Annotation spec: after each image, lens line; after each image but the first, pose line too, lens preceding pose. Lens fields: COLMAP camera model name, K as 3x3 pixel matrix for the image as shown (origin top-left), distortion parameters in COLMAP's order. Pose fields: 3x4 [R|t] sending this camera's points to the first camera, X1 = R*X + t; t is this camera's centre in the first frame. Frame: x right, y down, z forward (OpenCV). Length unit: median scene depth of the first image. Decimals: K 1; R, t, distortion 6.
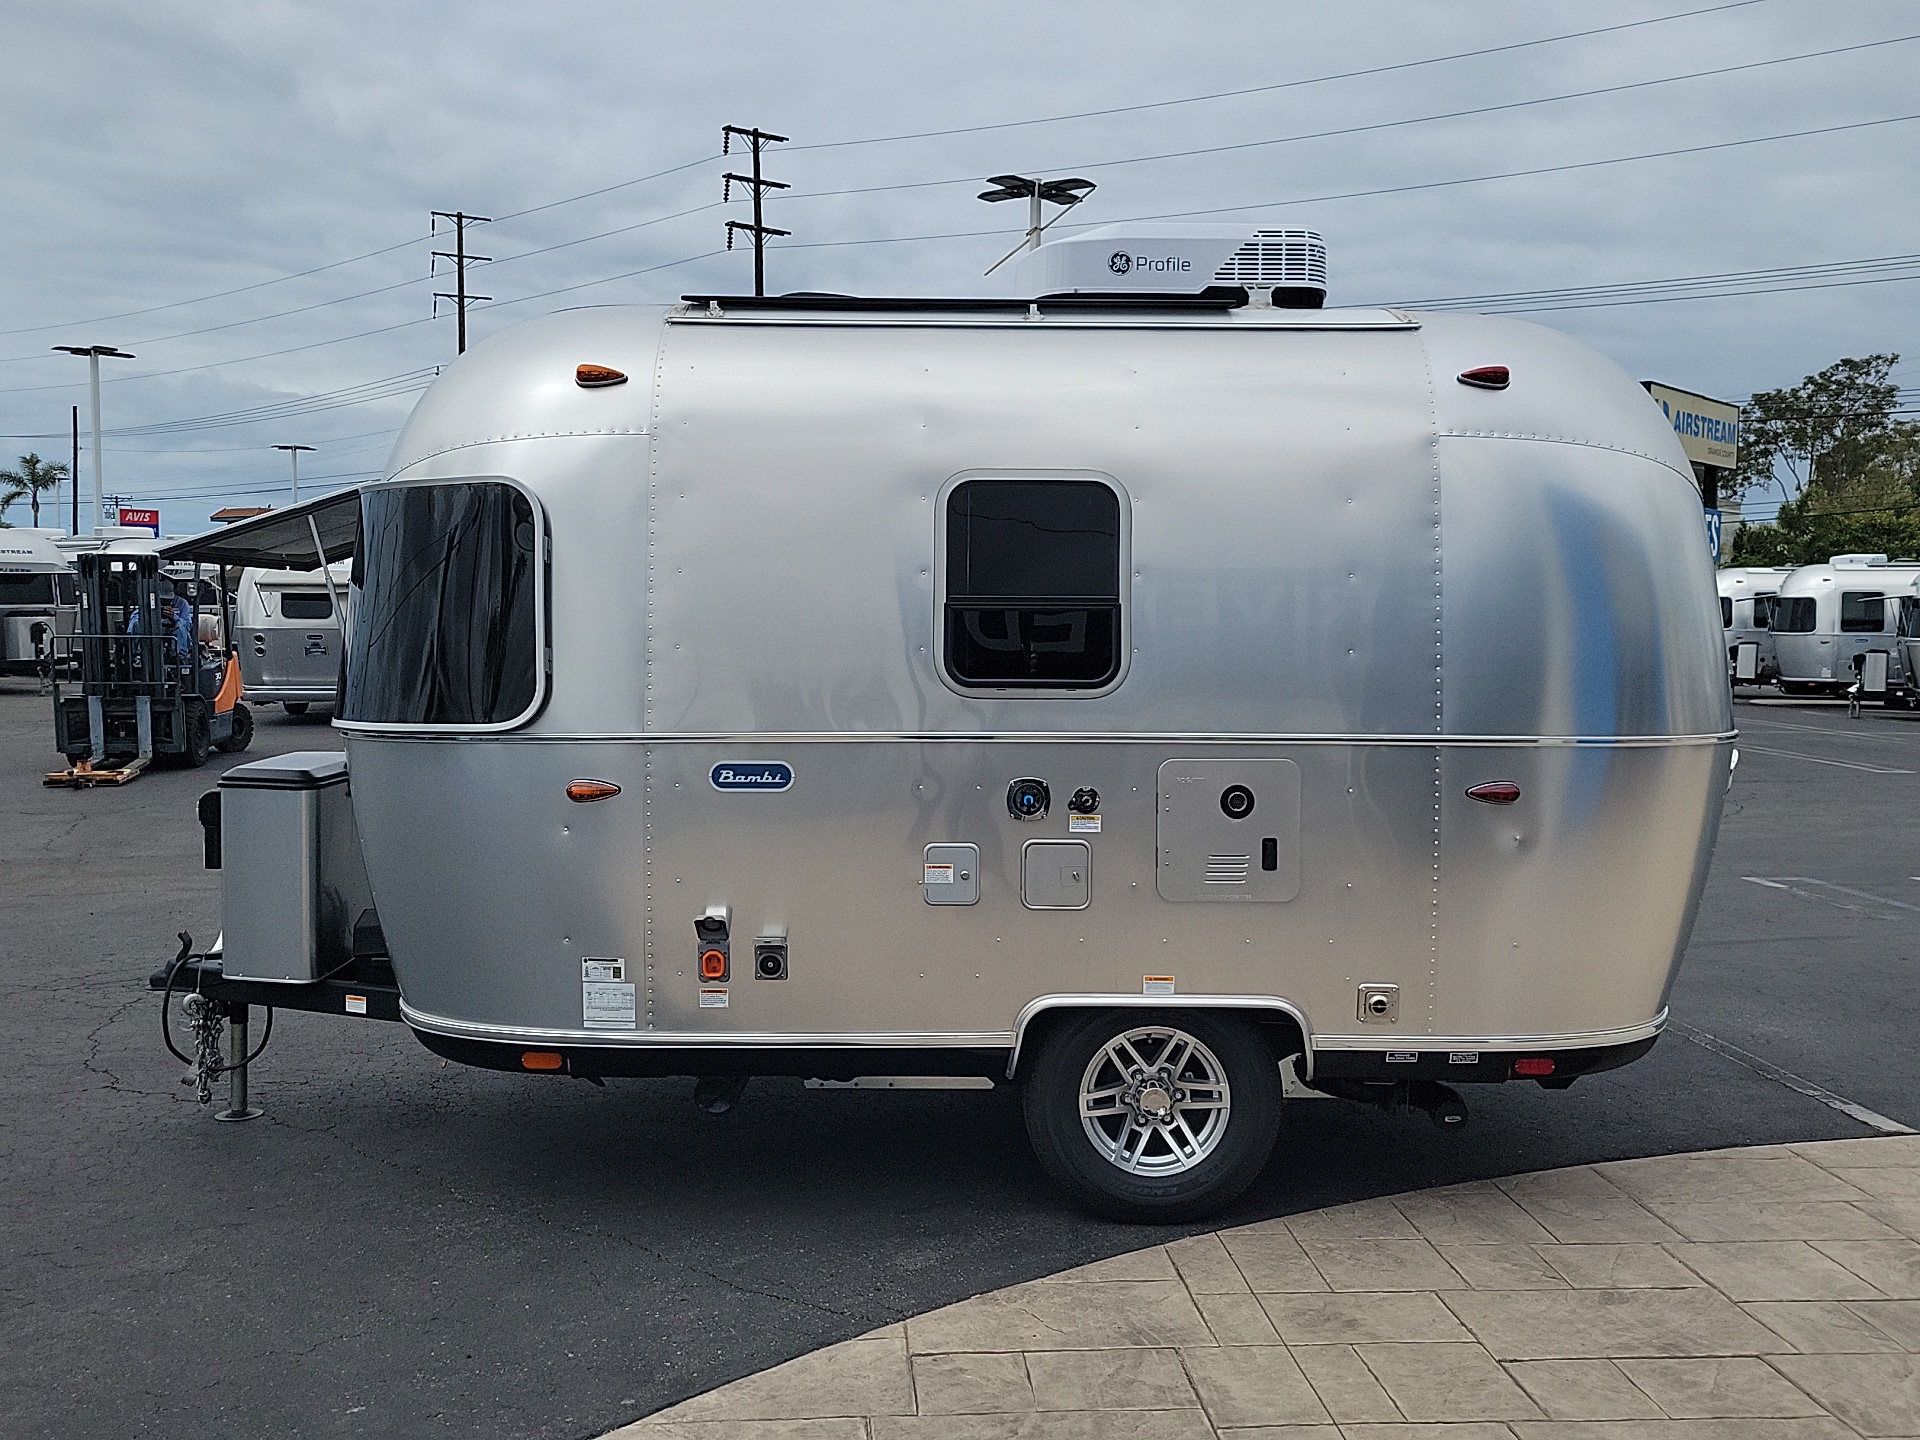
lens RADIAL K [[1775.8, 0, 963.7], [0, 1775.8, 727.4], [0, 0, 1]] dist [0.007708, 0.072511]
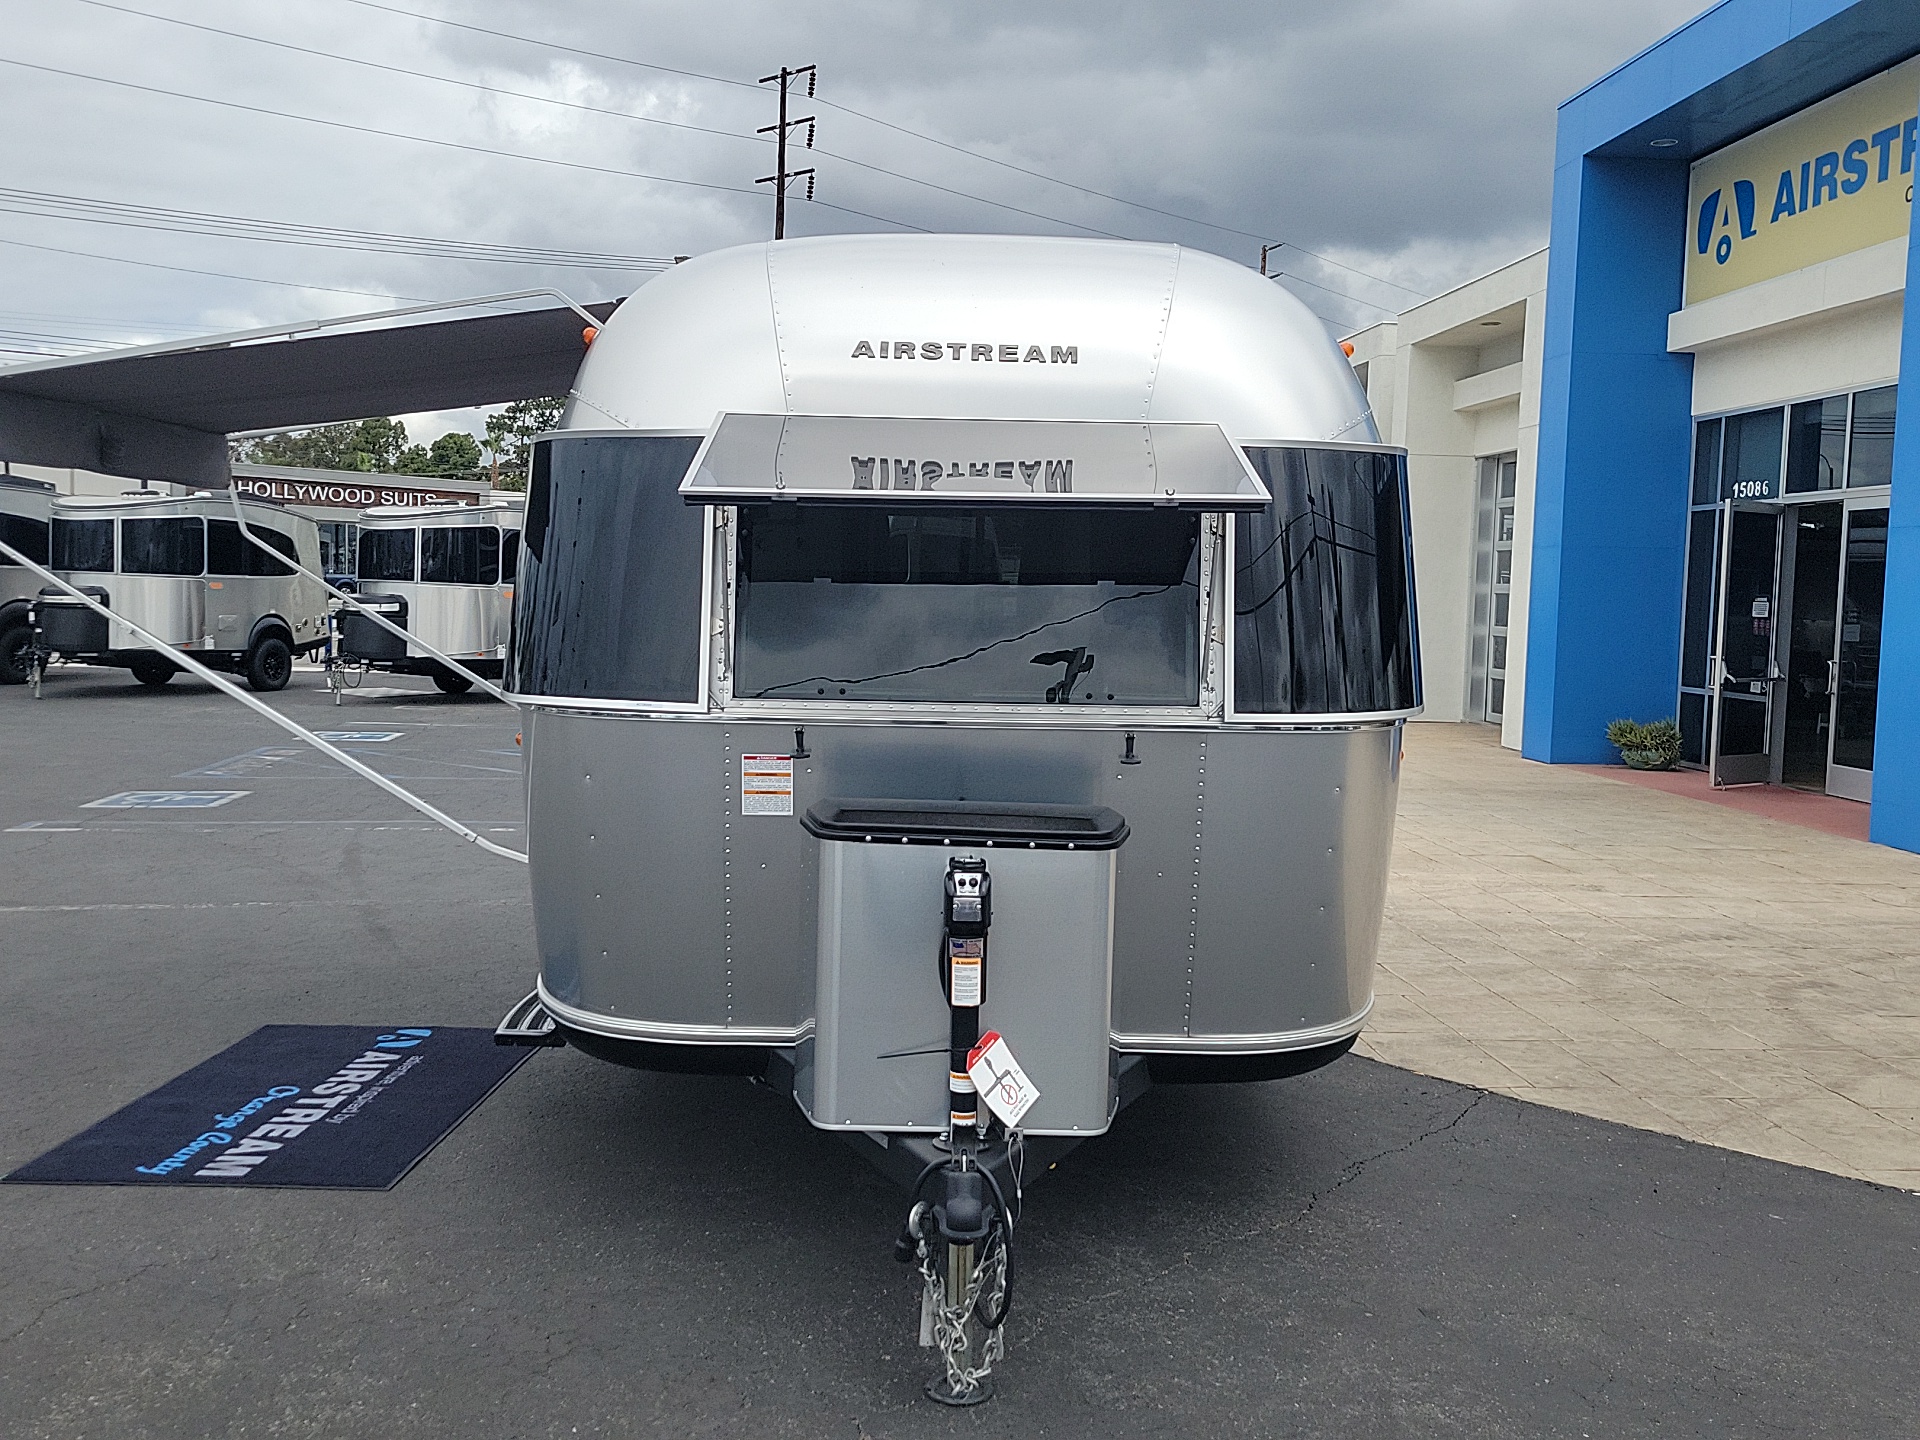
lens RADIAL K [[1786.8, 0, 929.8], [0, 1786.8, 720.4], [0, 0, 1]] dist [0.050388, -0.013888]
pose [[0.010023, -0.087735, 0.996093, -1.269344], [0.044296, 0.995205, 0.087211, -0.089385], [-0.998968, 0.043249, 0.013861, 1.240745]]
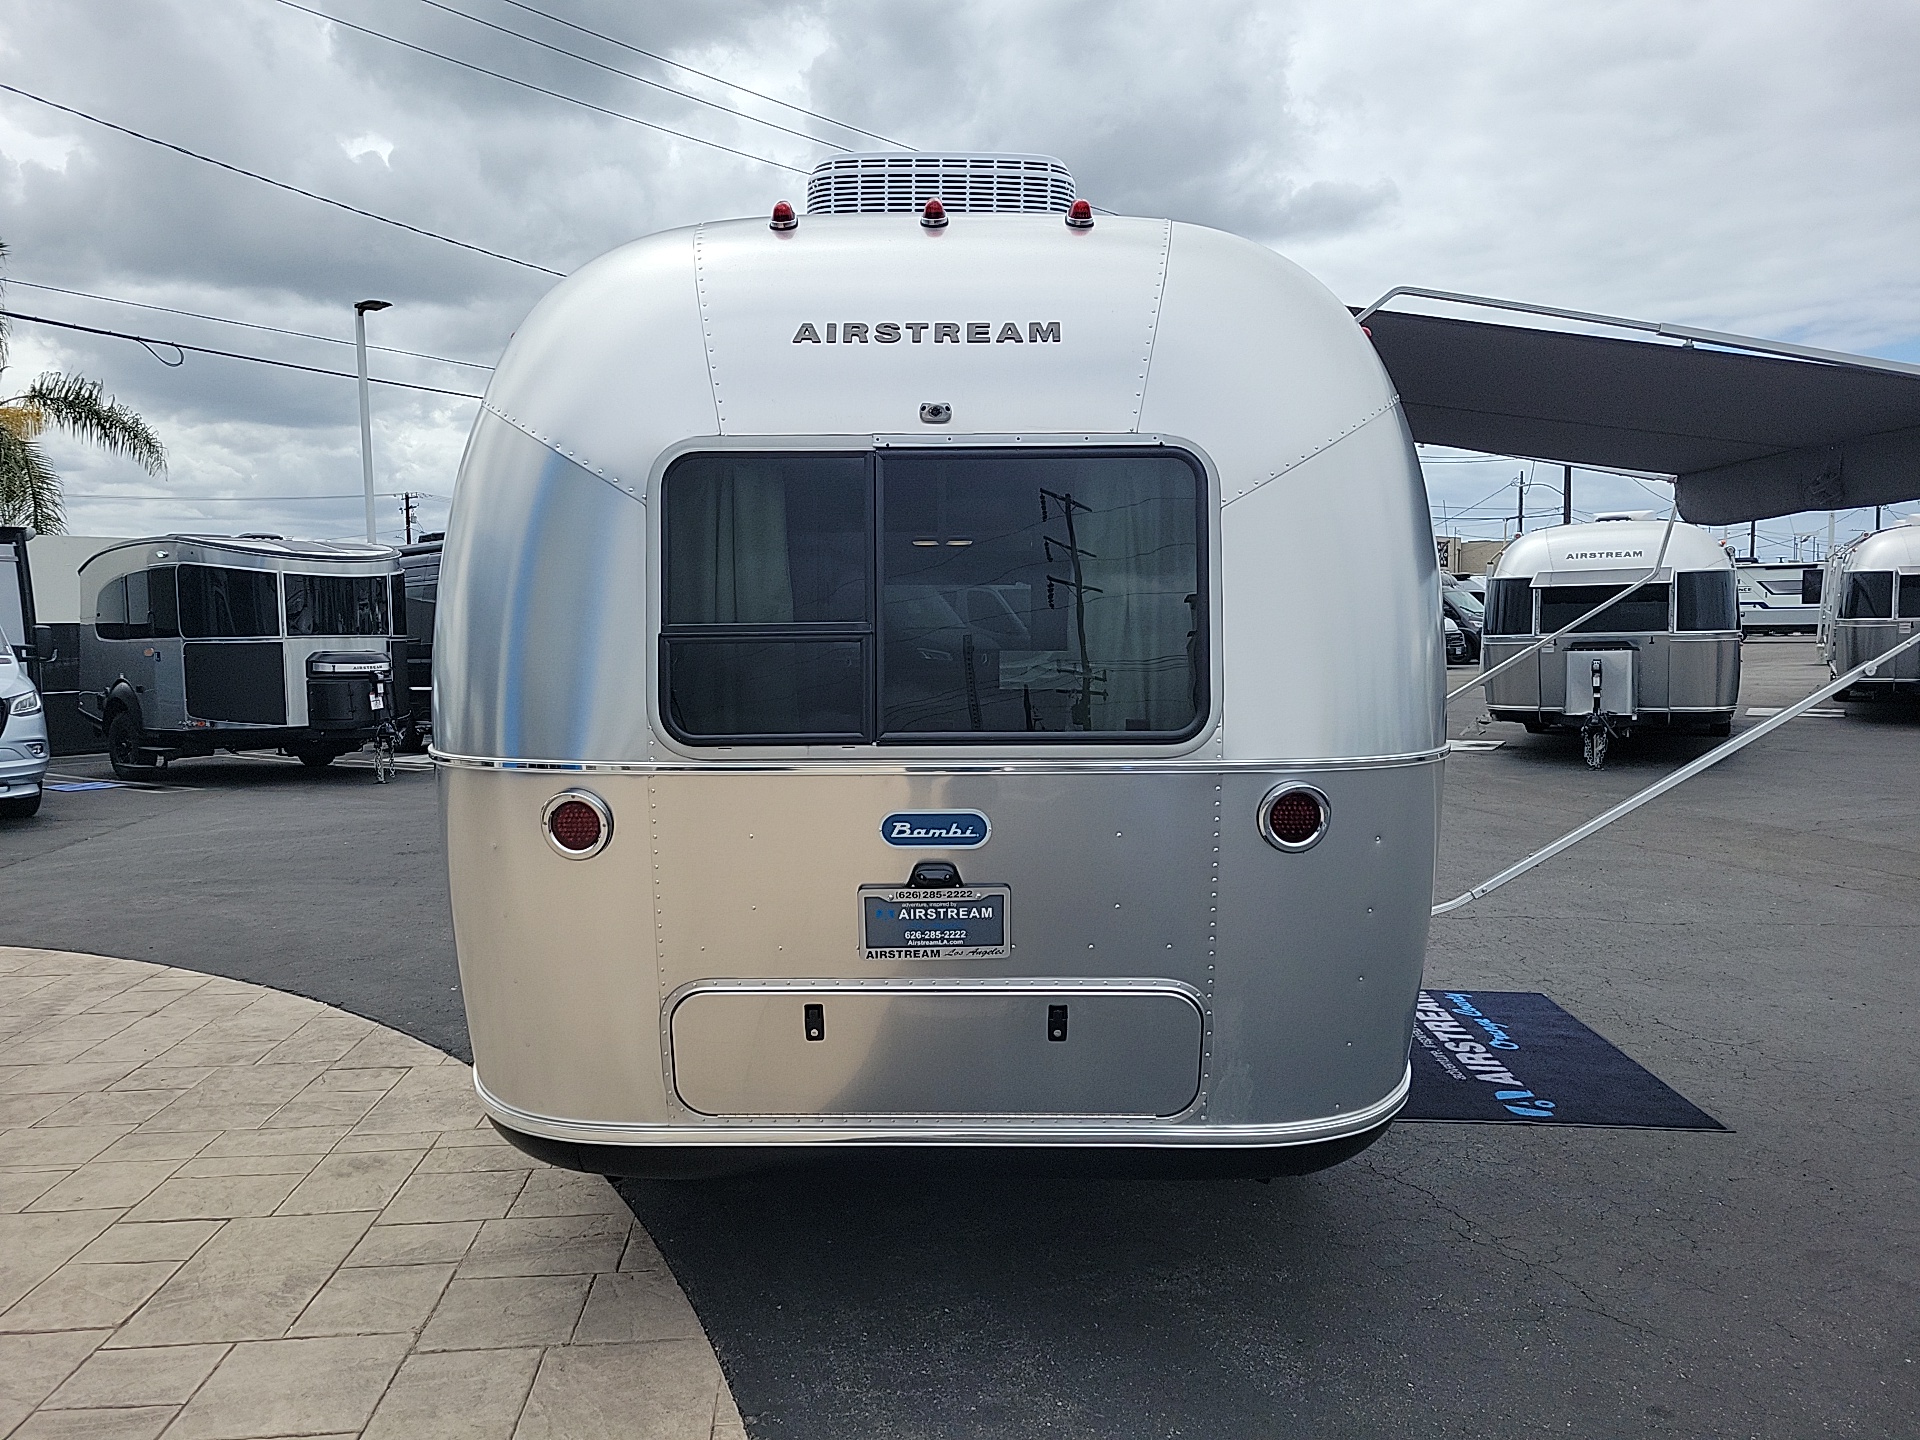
lens RADIAL K [[1435.7, 0, 946.3], [0, 1435.7, 727.9], [0, 0, 1]] dist [0.040248, -0.004872]
pose [[-0.008699, 0.068860, -0.997588, 1.069597], [-0.054823, 0.996093, 0.069235, -0.064176], [0.998458, 0.055293, -0.004890, 1.246829]]
